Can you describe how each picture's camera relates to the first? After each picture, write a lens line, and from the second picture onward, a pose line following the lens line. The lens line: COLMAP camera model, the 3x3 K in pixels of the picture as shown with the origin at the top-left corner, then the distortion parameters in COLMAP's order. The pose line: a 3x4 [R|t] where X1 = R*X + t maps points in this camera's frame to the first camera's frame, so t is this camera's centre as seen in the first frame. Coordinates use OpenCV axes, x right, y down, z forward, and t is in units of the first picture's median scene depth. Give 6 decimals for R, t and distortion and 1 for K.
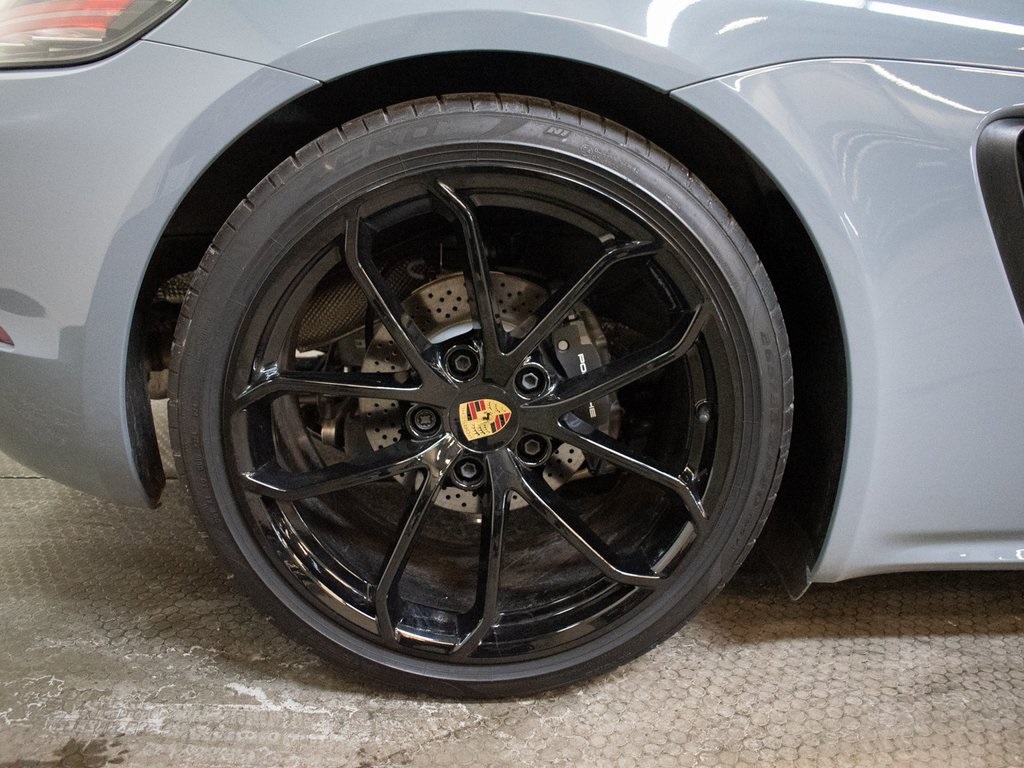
lens RADIAL K [[823.7, 0, 505.7], [0, 823.7, 383.3], [0, 0, 1]] dist [-0.080264, -0.001201]
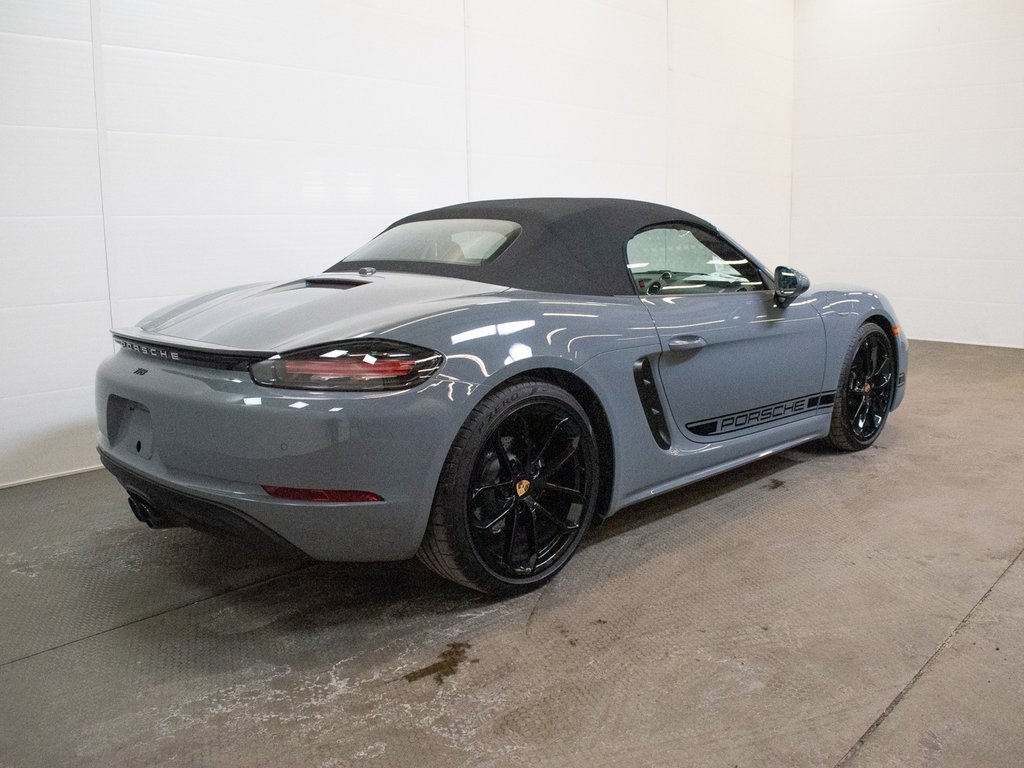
lens RADIAL K [[823.7, 0, 512.0], [0, 823.7, 382.9], [0, 0, 1]] dist [-0.080264, -0.001201]
pose [[0.771052, -0.155810, 0.617416, -1.736087], [0.185726, 0.982471, 0.015992, -0.360053], [-0.609085, 0.102340, 0.786474, -1.220033]]
